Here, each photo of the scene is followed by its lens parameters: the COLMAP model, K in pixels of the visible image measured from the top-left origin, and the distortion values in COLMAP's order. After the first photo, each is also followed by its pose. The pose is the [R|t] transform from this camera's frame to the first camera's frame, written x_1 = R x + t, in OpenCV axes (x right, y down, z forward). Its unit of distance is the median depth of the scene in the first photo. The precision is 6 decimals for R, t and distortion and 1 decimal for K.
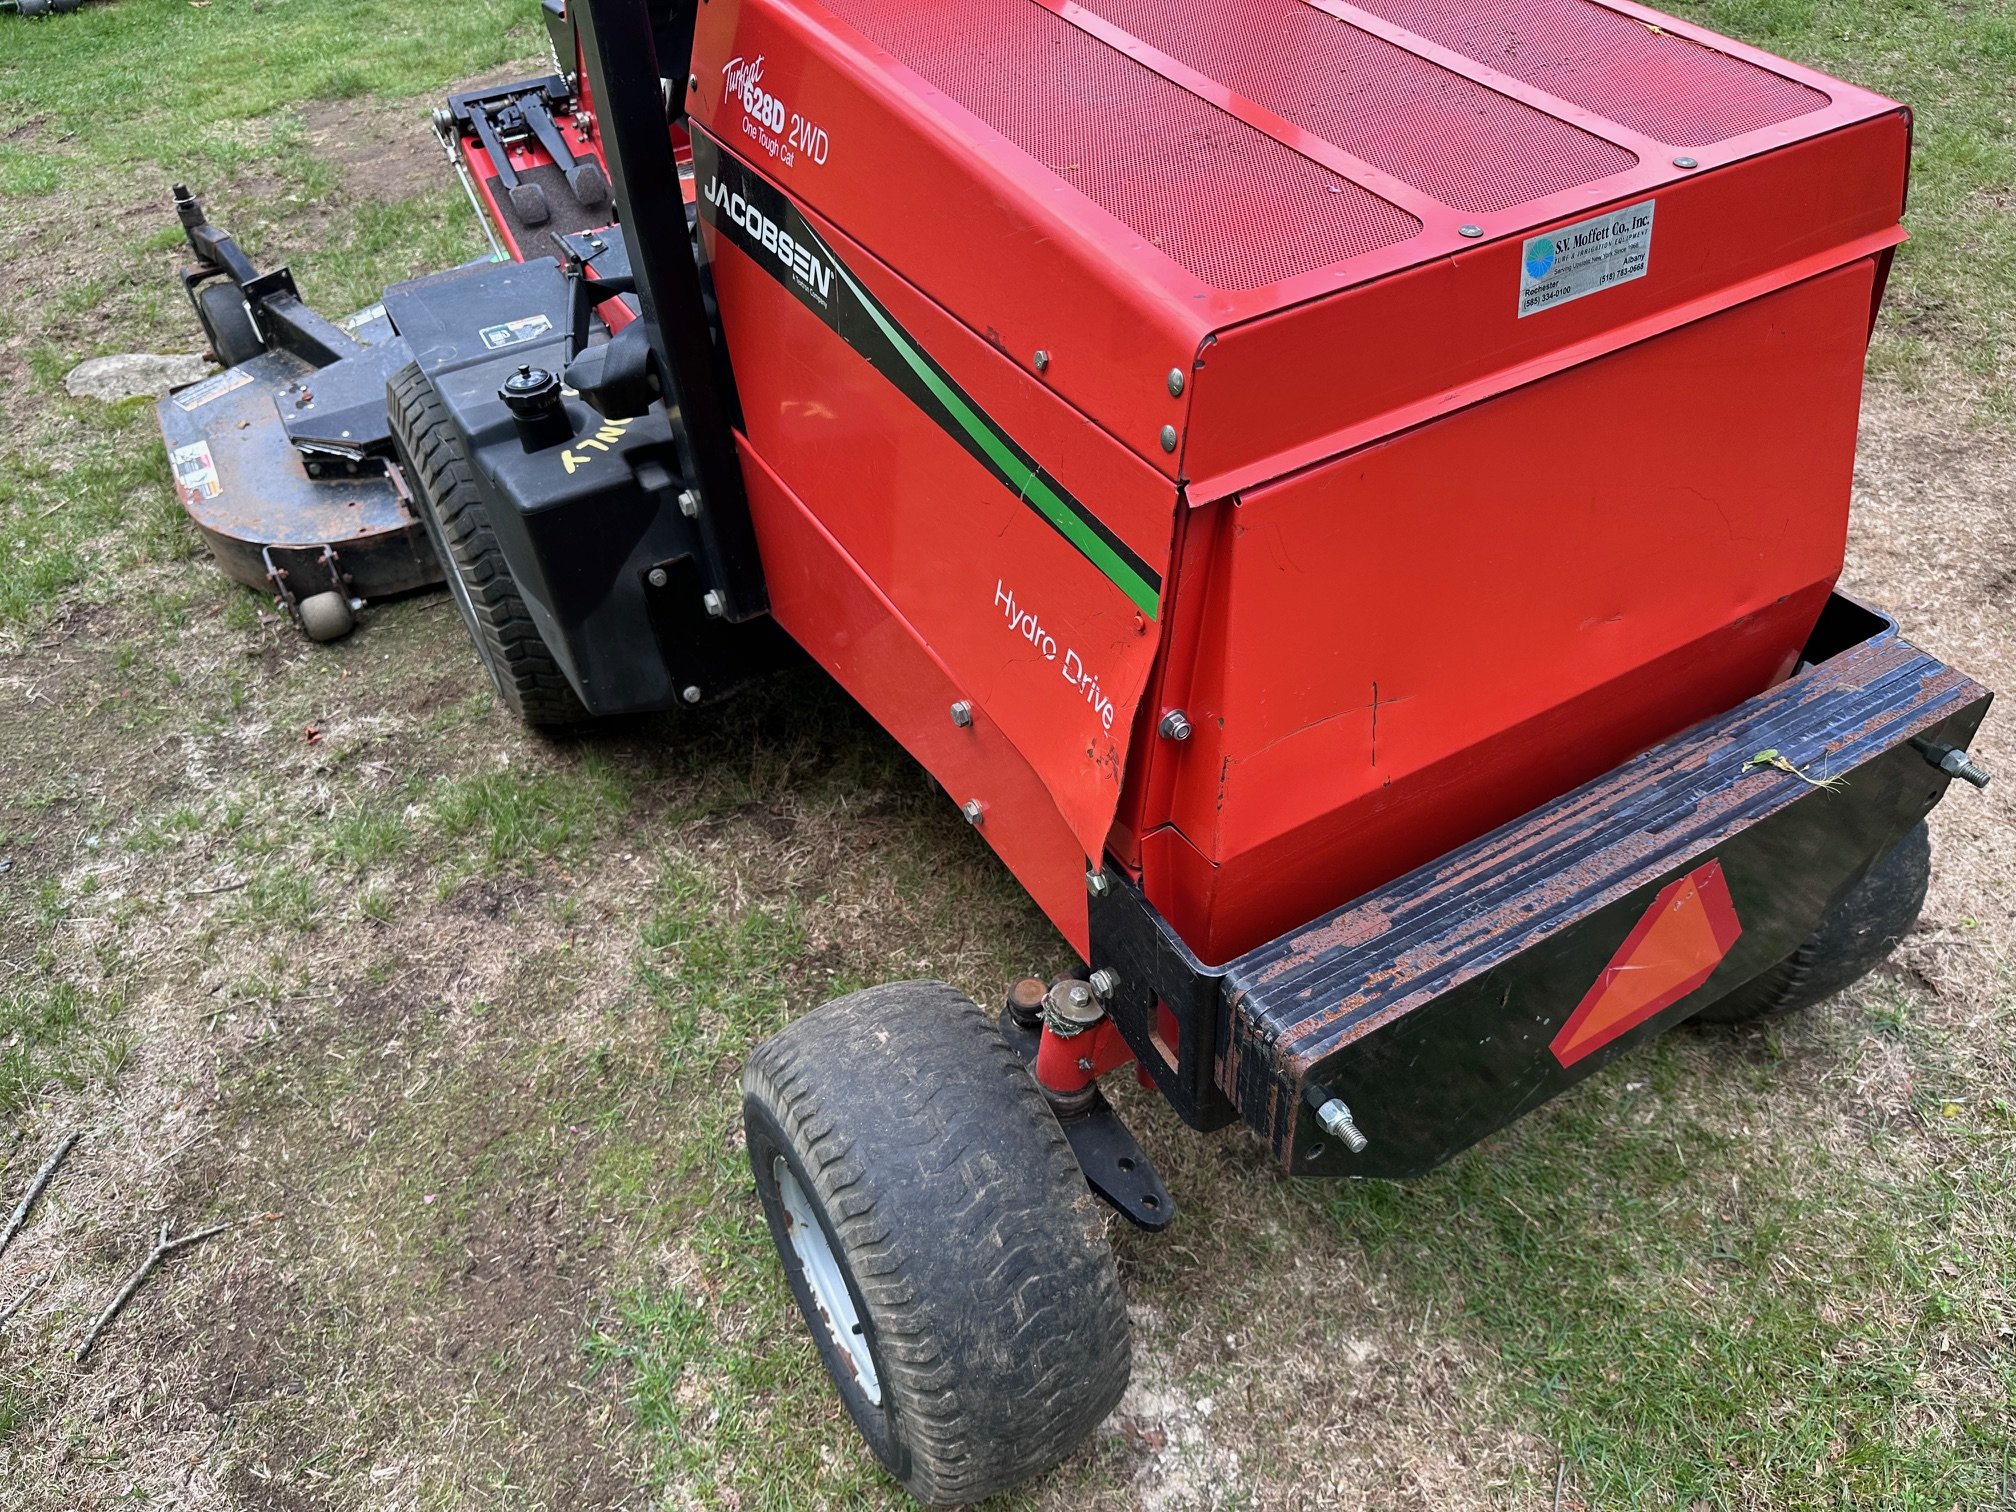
lens RADIAL K [[1415.5, 0, 992.4], [0, 1415.5, 766.6], [0, 0, 1]] dist [0.042593, -0.048724]
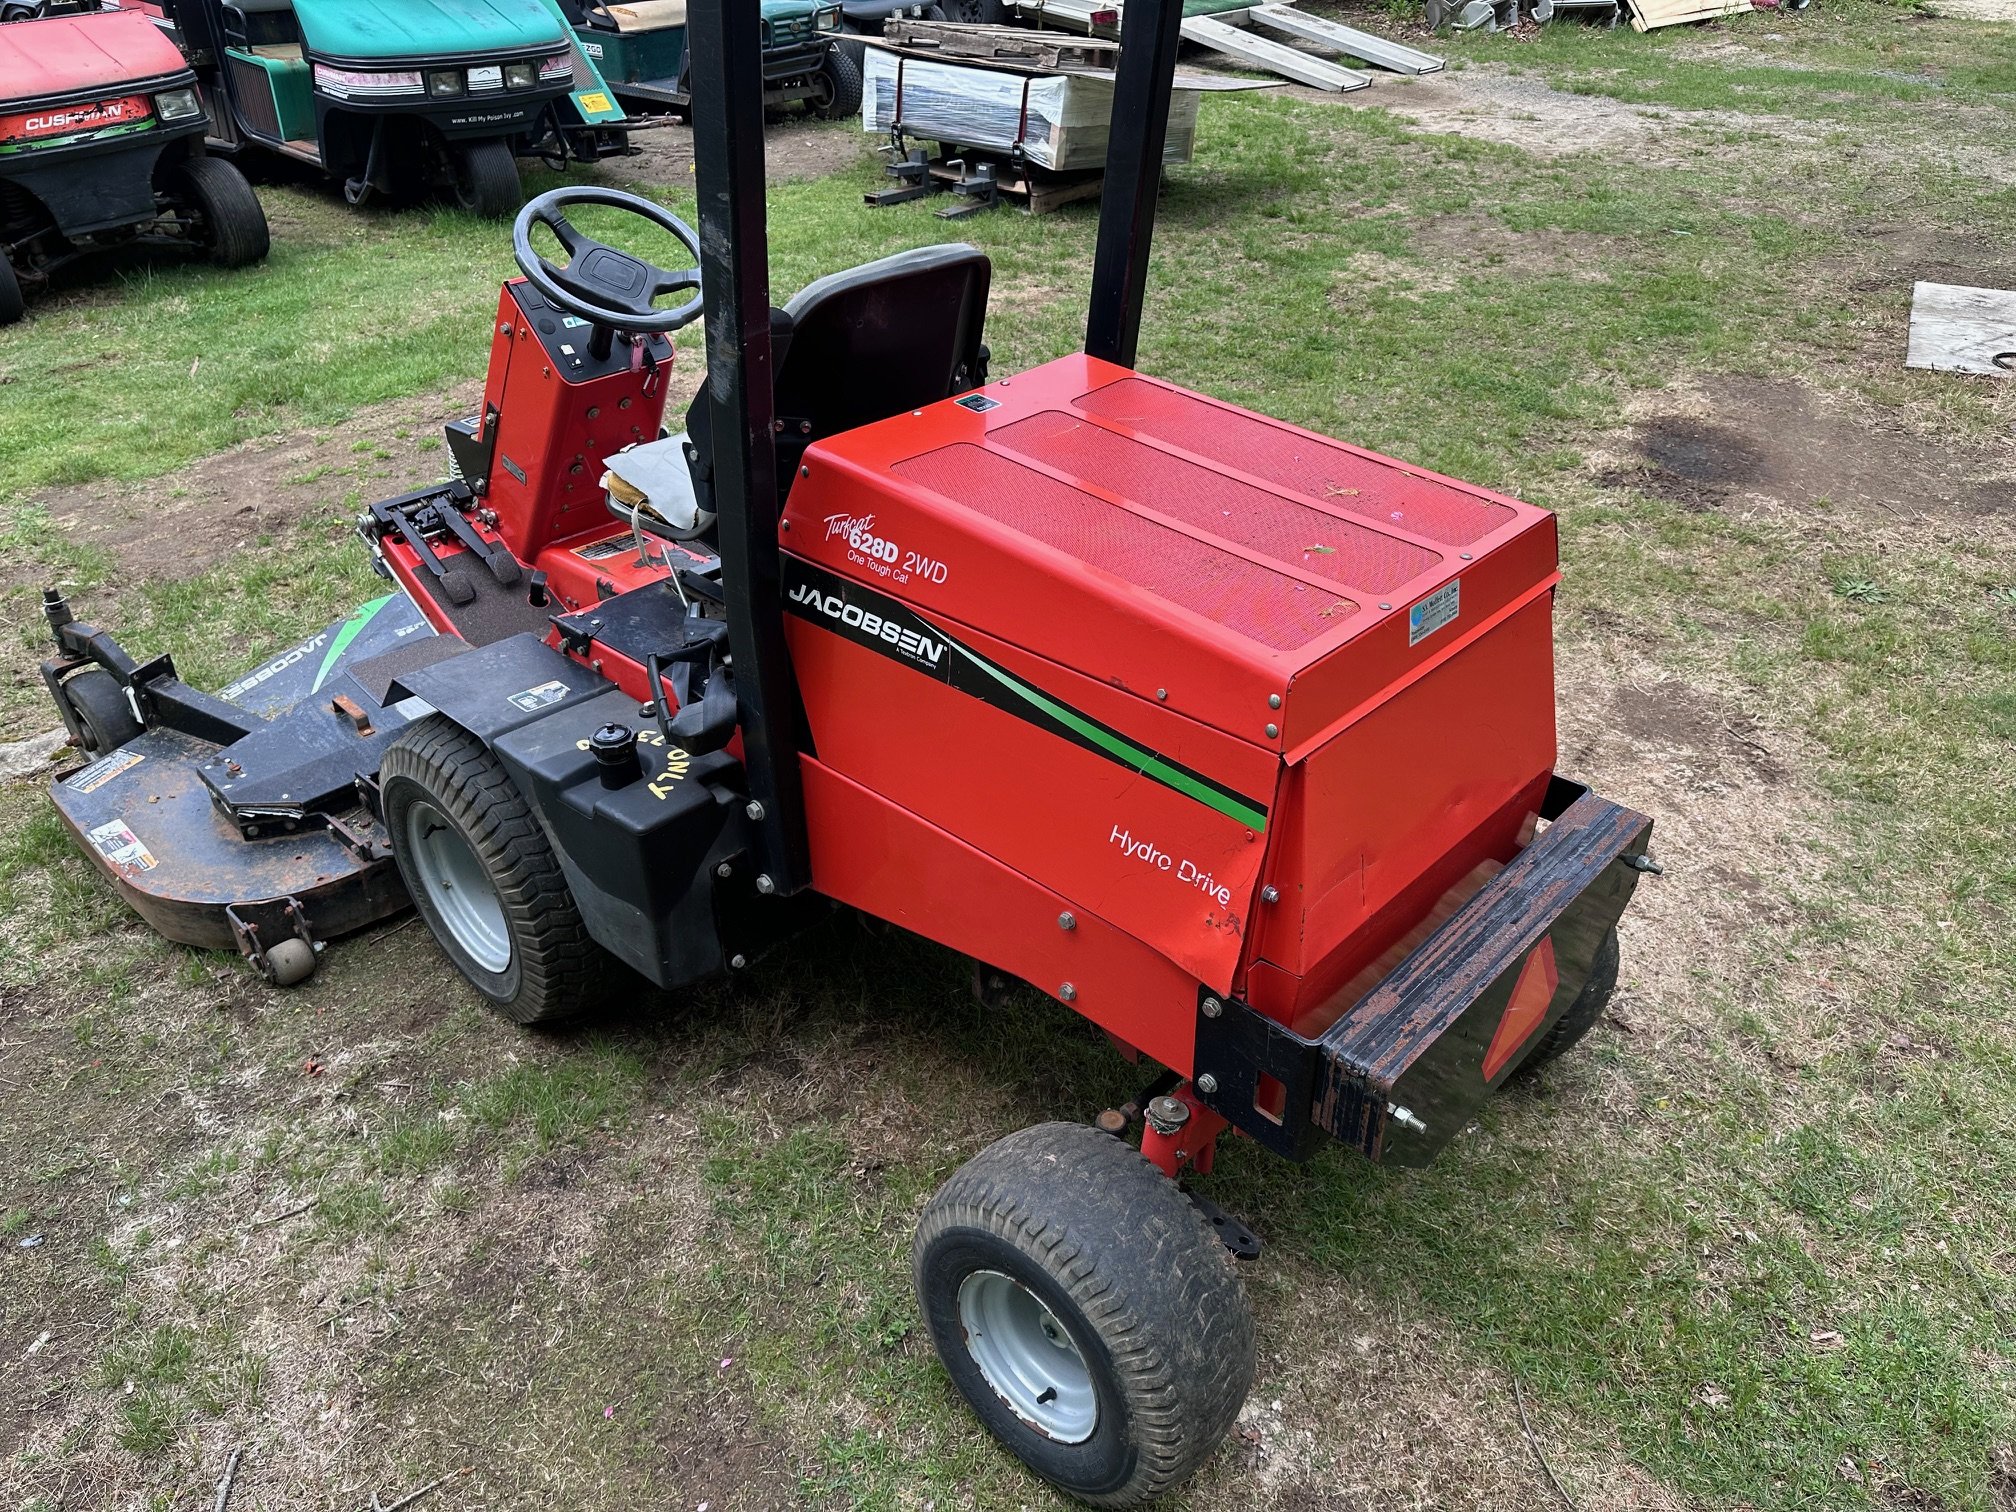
lens RADIAL K [[1415.5, 0, 1011.3], [0, 1415.5, 766.0], [0, 0, 1]] dist [0.042593, -0.048724]
pose [[0.952849, -0.115357, 0.280663, -0.352822], [0.165051, 0.973161, -0.160363, 0.022877], [-0.254631, 0.199125, 0.946315, -0.306811]]
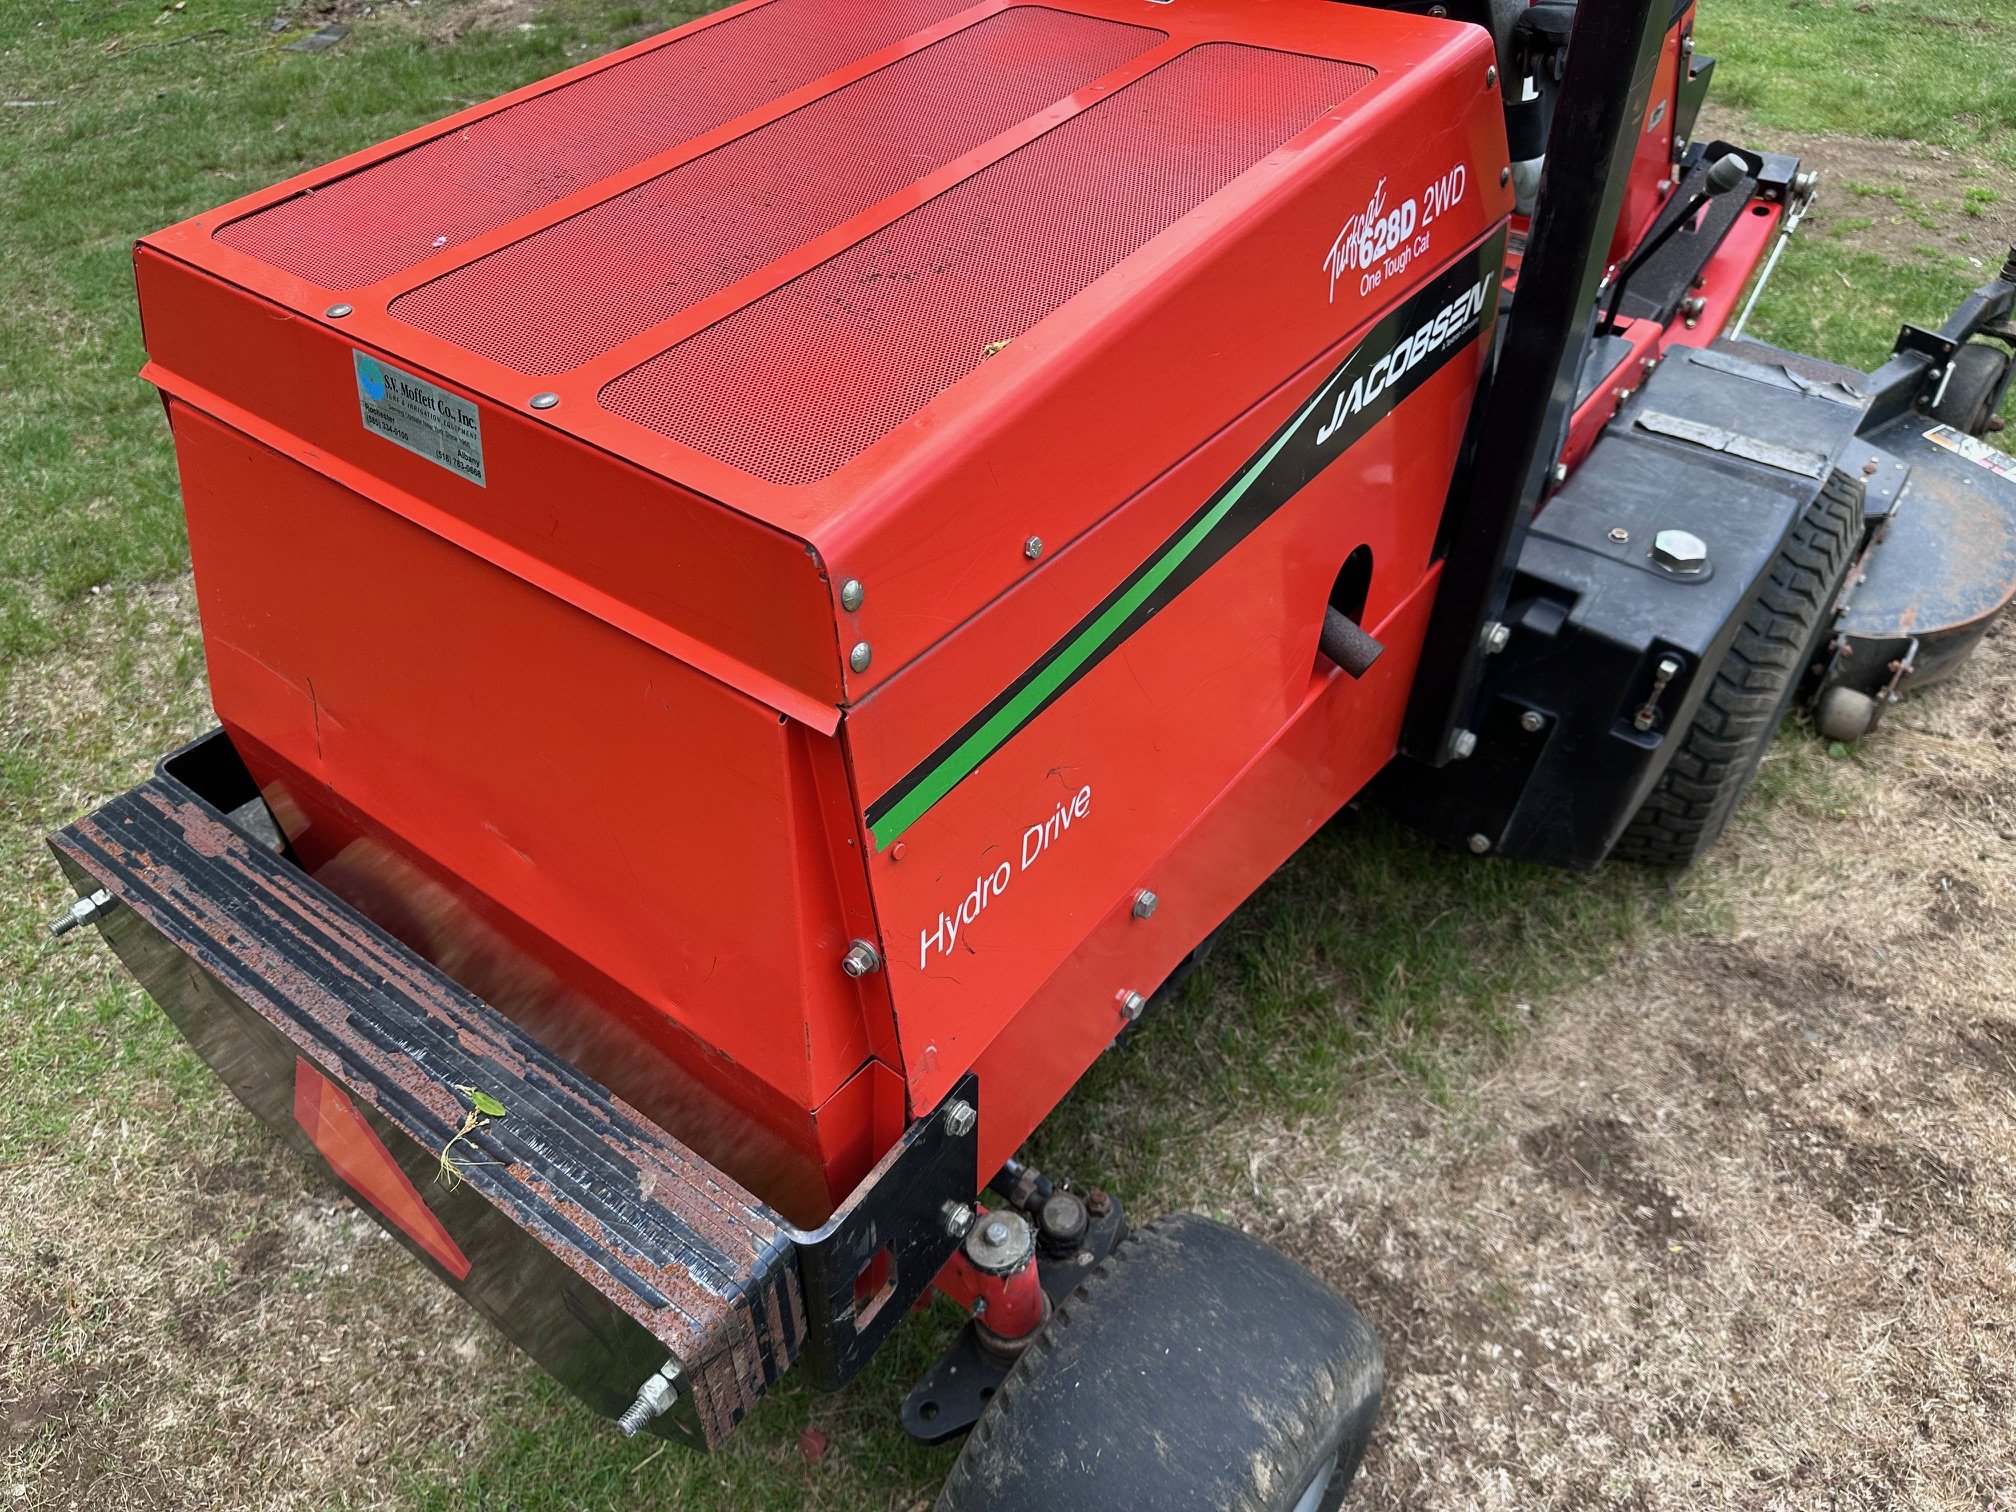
lens RADIAL K [[1415.5, 0, 999.1], [0, 1415.5, 783.5], [0, 0, 1]] dist [0.042593, -0.048724]
pose [[0.411378, 0.658640, -0.630049, 0.701492], [-0.640776, 0.700582, 0.313992, -0.388256], [0.648208, 0.274551, 0.710245, 0.364287]]
